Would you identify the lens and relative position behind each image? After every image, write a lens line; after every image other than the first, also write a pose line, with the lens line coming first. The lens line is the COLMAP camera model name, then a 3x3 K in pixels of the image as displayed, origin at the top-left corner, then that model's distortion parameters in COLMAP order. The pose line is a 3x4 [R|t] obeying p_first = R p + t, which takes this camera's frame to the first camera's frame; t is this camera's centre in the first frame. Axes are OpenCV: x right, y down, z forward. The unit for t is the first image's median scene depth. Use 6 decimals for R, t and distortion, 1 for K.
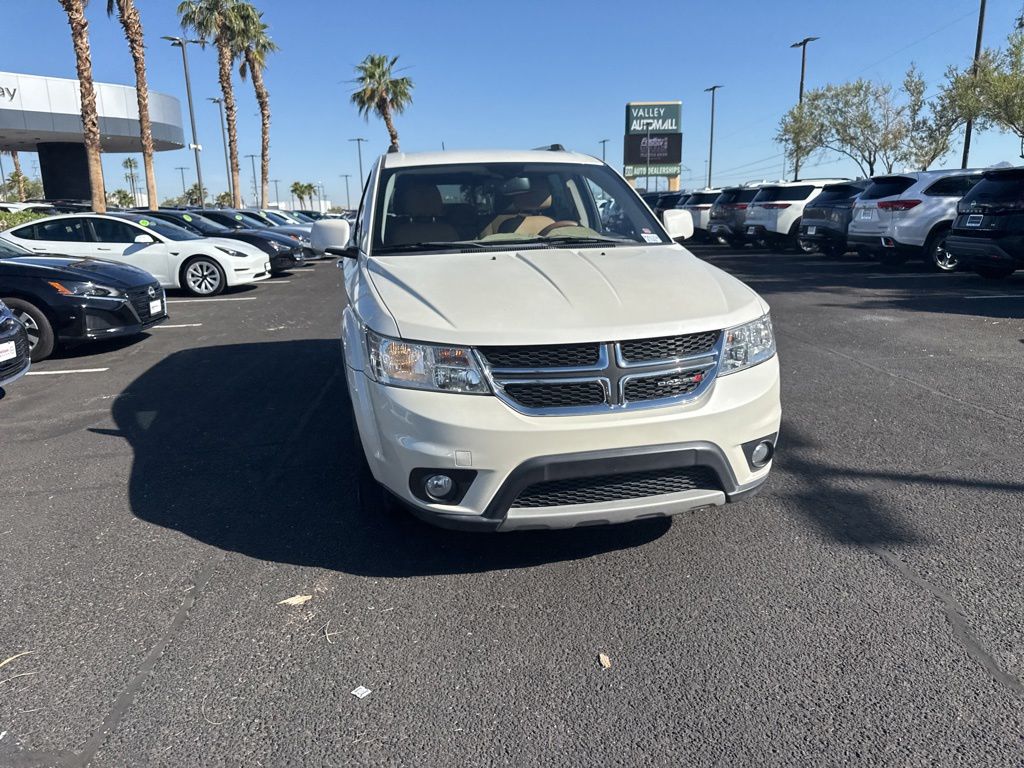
lens RADIAL K [[729.6, 0, 516.7], [0, 729.6, 387.2], [0, 0, 1]] dist [0.033703, -0.041218]
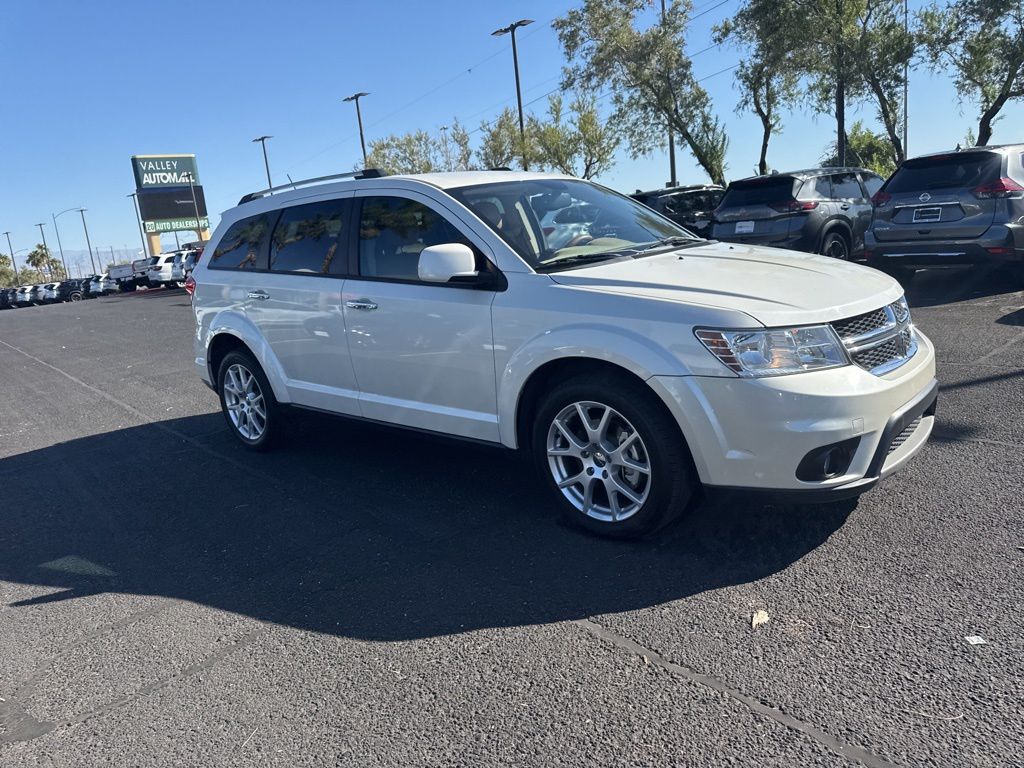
lens RADIAL K [[729.6, 0, 517.9], [0, 729.6, 381.5], [0, 0, 1]] dist [0.033703, -0.041218]
pose [[0.806340, -0.177417, 0.564215, -0.454331], [0.217835, 0.975976, -0.004421, -0.028747], [-0.549876, 0.126471, 0.825616, 0.163169]]
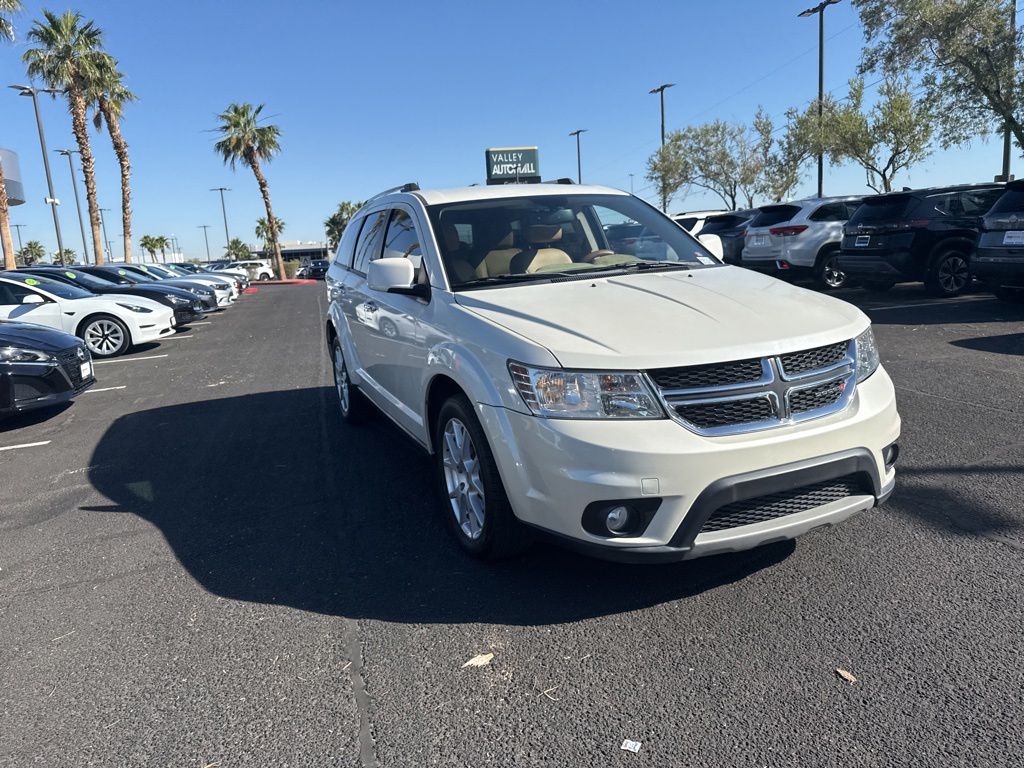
lens RADIAL K [[729.6, 0, 517.1], [0, 729.6, 375.7], [0, 0, 1]] dist [0.033703, -0.041218]
pose [[0.981916, -0.073250, 0.174572, -0.173296], [0.085249, 0.994413, -0.062247, -0.001046], [-0.169037, 0.076003, 0.982675, 0.029156]]
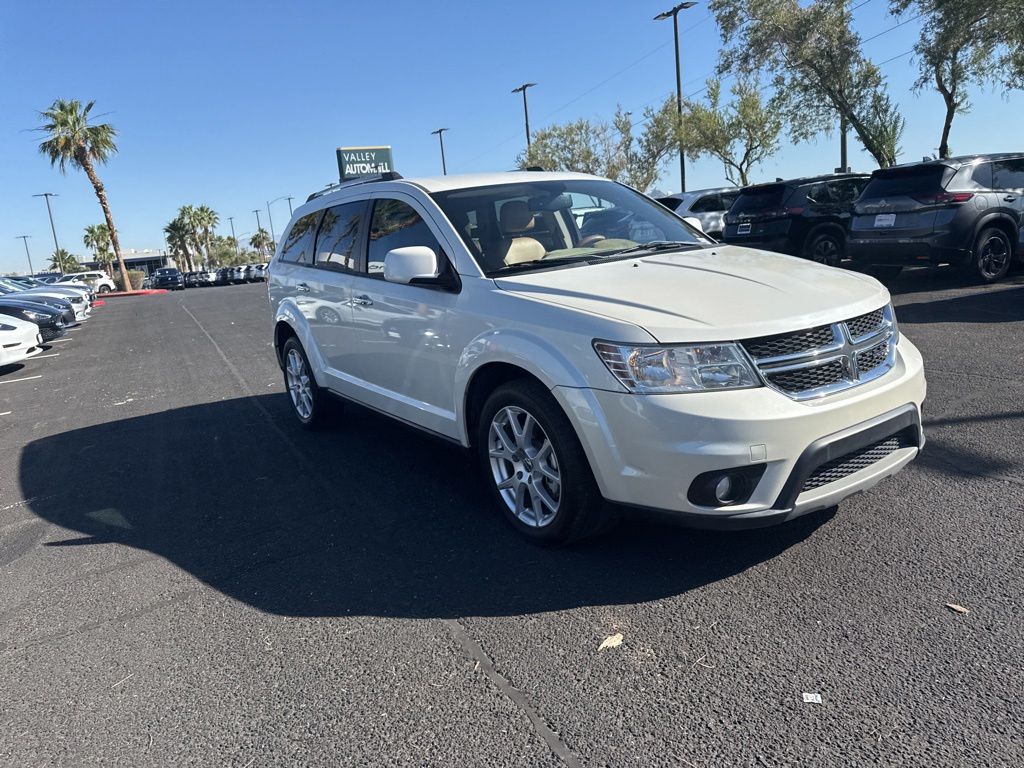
lens RADIAL K [[729.6, 0, 516.4], [0, 729.6, 374.5], [0, 0, 1]] dist [0.033703, -0.041218]
pose [[0.925663, -0.134142, 0.353772, -0.306352], [0.158633, 0.986485, -0.041019, -0.007510], [-0.343489, 0.094090, 0.934432, 0.073003]]
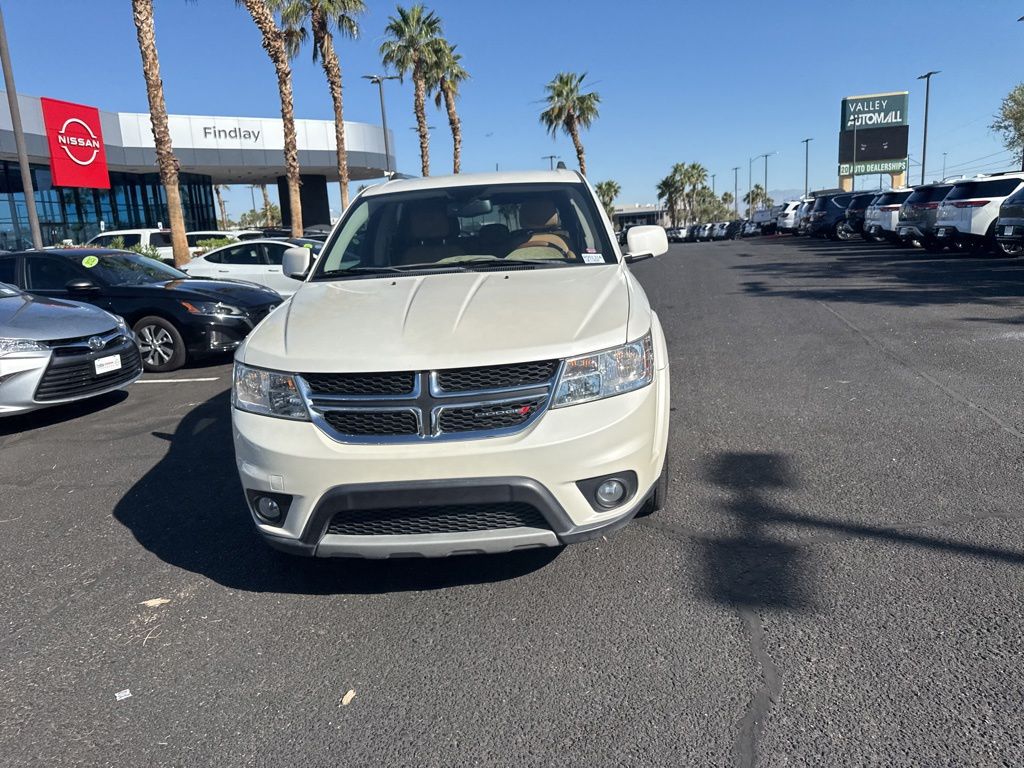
lens RADIAL K [[729.6, 0, 517.2], [0, 729.6, 380.7], [0, 0, 1]] dist [0.033703, -0.041218]
pose [[0.961690, 0.021069, -0.273327, 0.227486], [-0.027145, 0.999461, -0.018470, -0.015028], [0.272790, 0.025182, 0.961744, 0.039439]]
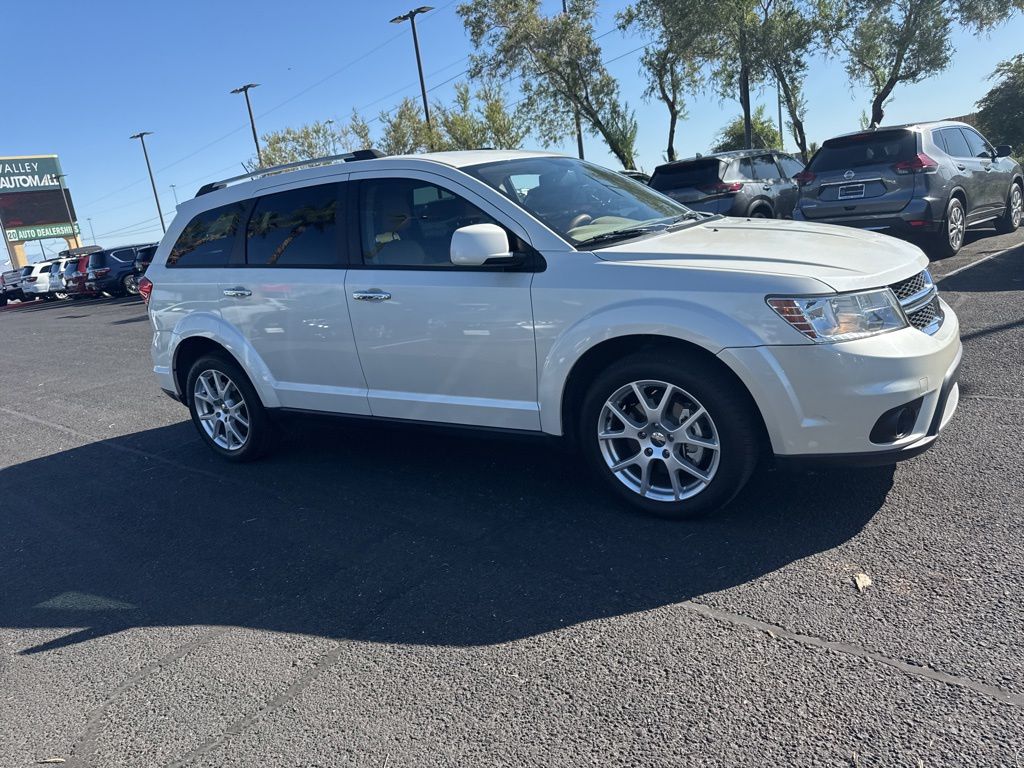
lens RADIAL K [[729.6, 0, 518.6], [0, 729.6, 389.6], [0, 0, 1]] dist [0.033703, -0.041218]
pose [[0.711235, -0.237084, 0.661768, -0.522543], [0.276354, 0.959912, 0.046885, -0.048150], [-0.646354, 0.149536, 0.748242, 0.245297]]
